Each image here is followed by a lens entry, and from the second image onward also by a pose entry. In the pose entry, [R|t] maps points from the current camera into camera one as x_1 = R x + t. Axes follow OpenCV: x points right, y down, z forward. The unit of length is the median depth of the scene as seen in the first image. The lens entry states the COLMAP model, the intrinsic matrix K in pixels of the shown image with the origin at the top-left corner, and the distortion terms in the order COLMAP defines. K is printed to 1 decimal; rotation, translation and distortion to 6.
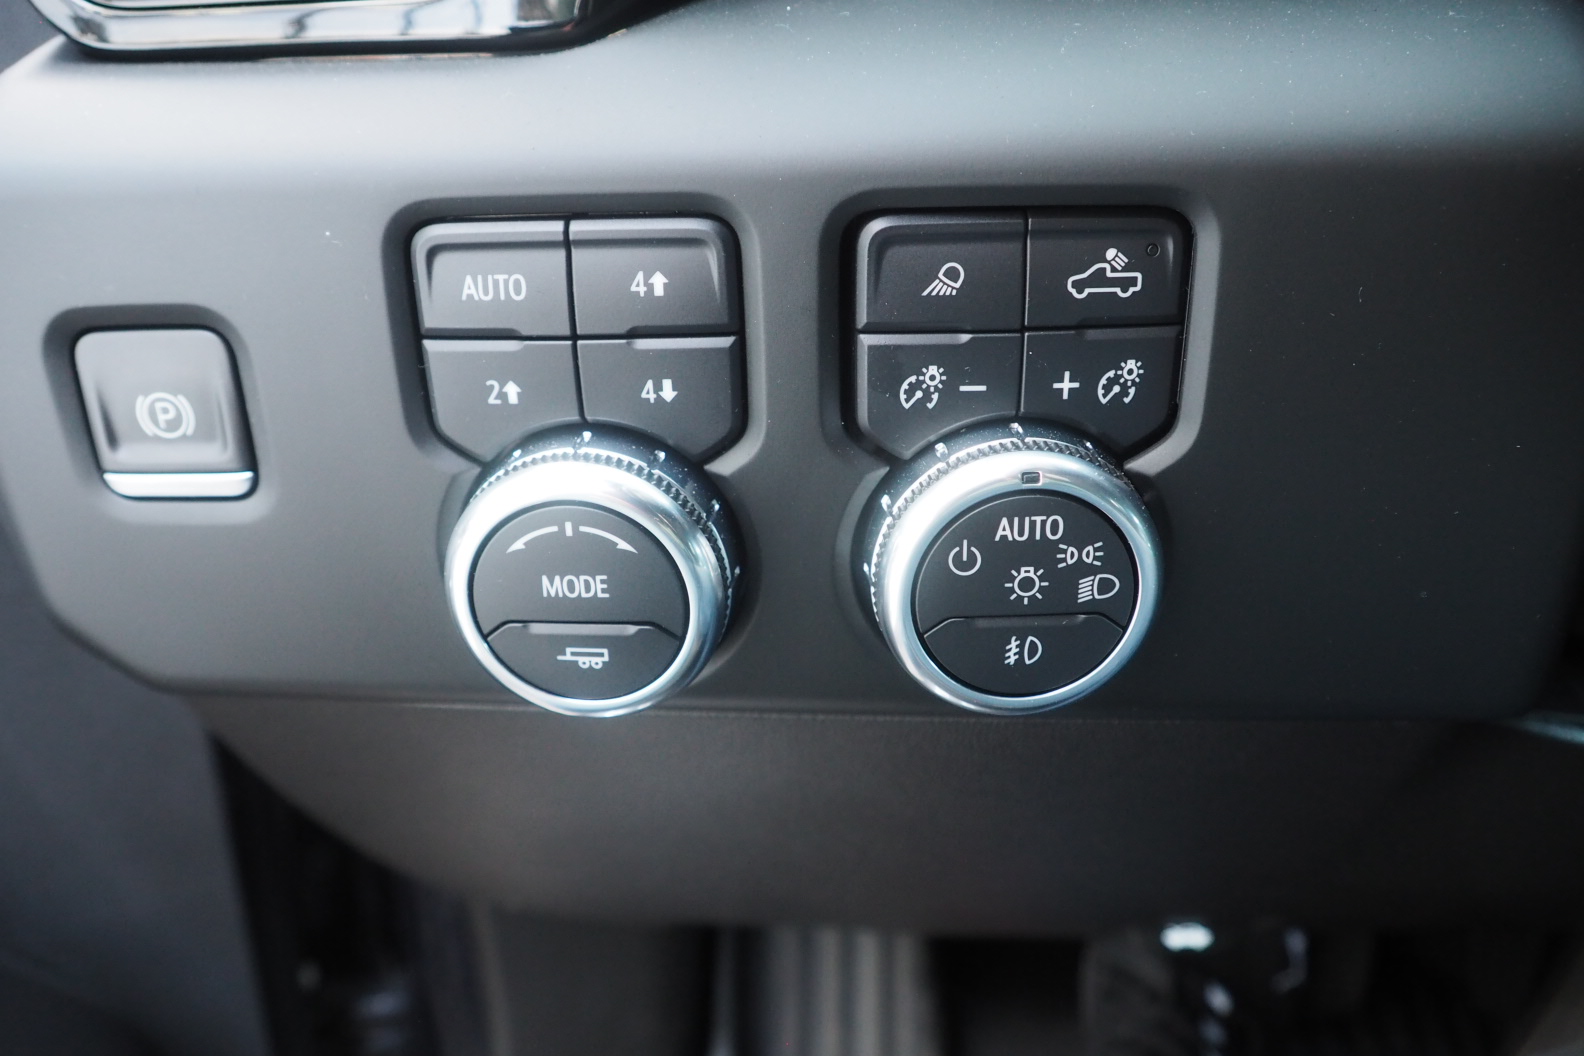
lens RADIAL K [[1118.4, 0, 782.8], [0, 1118.4, 522.2], [0, 0, 1]] dist [-0.032638, 0.013218]
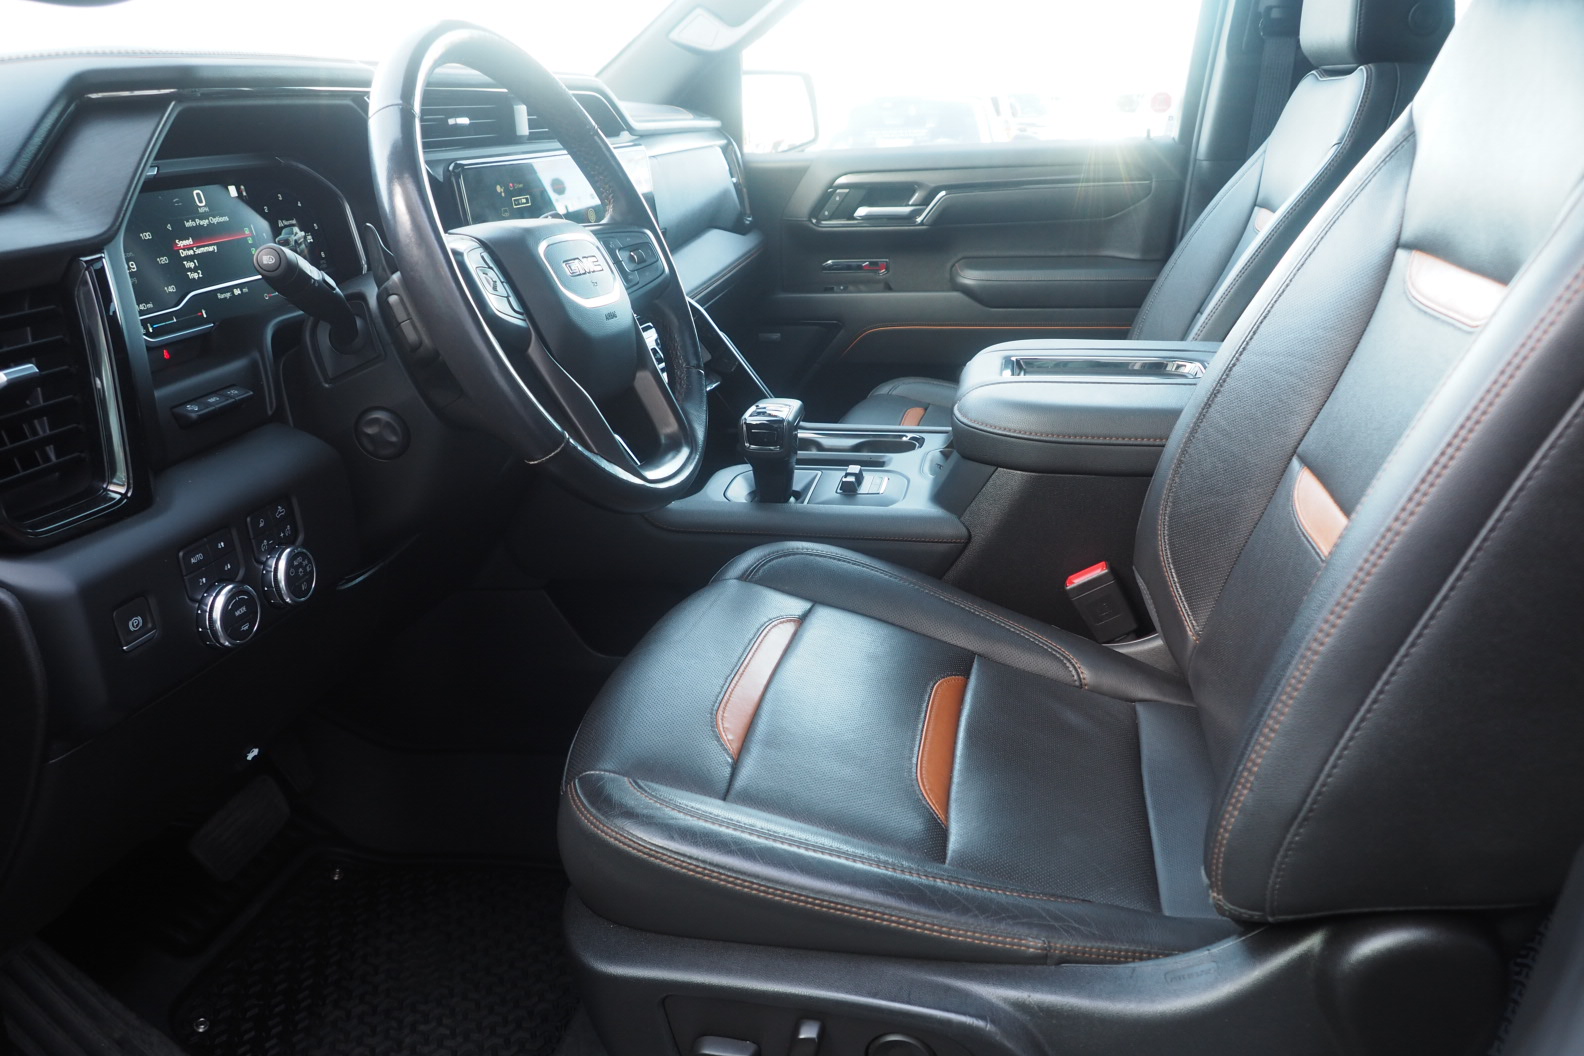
lens RADIAL K [[1118.4, 0, 794.3], [0, 1118.4, 536.7], [0, 0, 1]] dist [-0.032638, 0.013218]
pose [[0.165556, -0.335877, 0.927242, -3.860053], [0.426515, 0.872124, 0.239759, -0.323462], [-0.889200, 0.355789, 0.287642, -2.369412]]
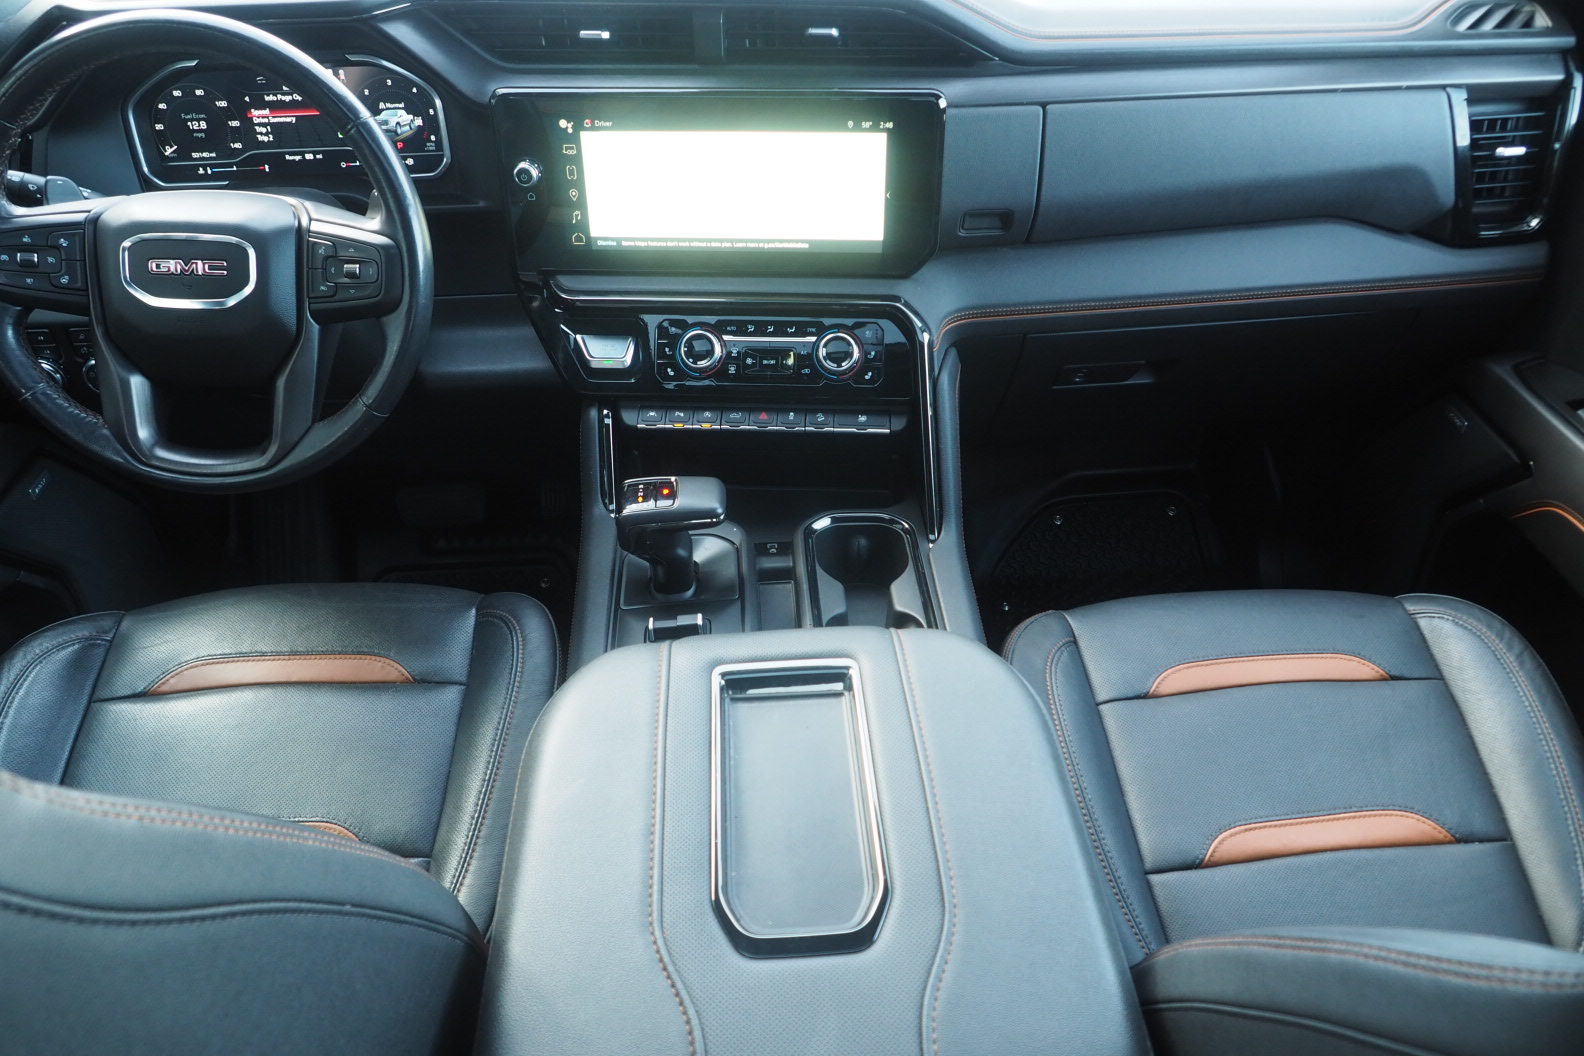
lens RADIAL K [[1118.4, 0, 780.1], [0, 1118.4, 530.7], [0, 0, 1]] dist [-0.032638, 0.013218]
pose [[0.995022, -0.048371, 0.087124, 3.871153], [0.026080, 0.970223, 0.240803, -0.584486], [-0.096178, -0.237332, 0.966656, -6.530931]]
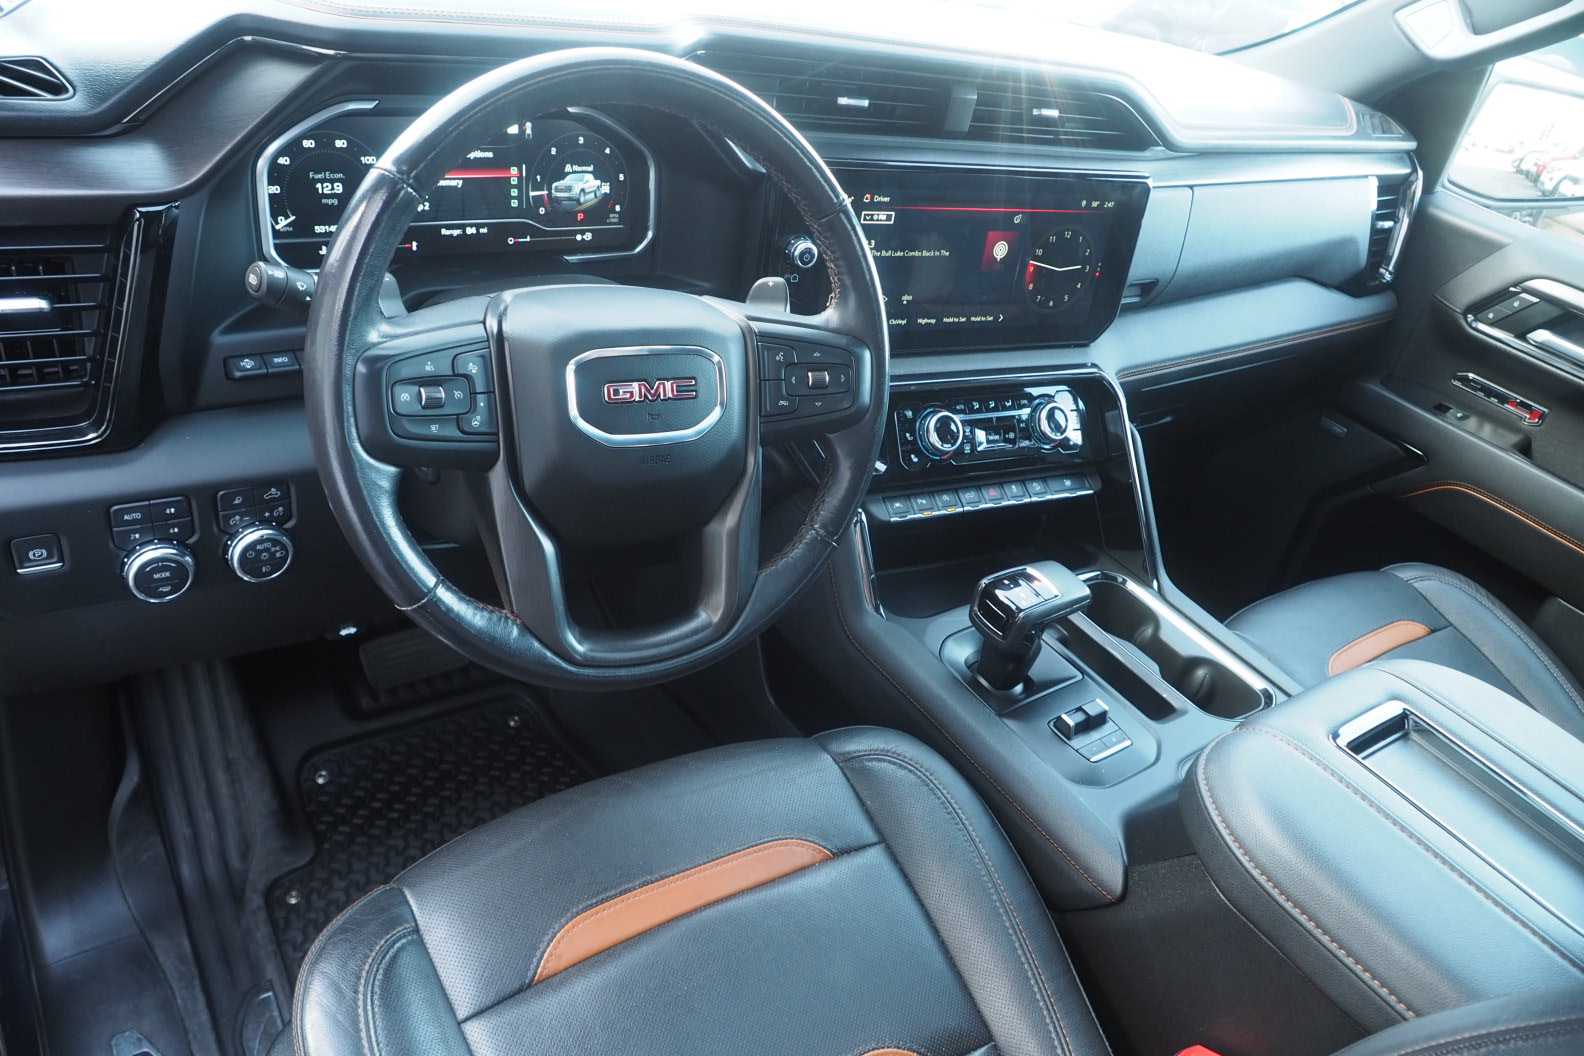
lens RADIAL K [[1118.4, 0, 784.5], [0, 1118.4, 522.9], [0, 0, 1]] dist [-0.032638, 0.013218]
pose [[0.787914, -0.179896, 0.588922, -0.819011], [0.052837, 0.972599, 0.226406, -1.055582], [-0.613514, -0.147272, 0.775829, -4.104896]]
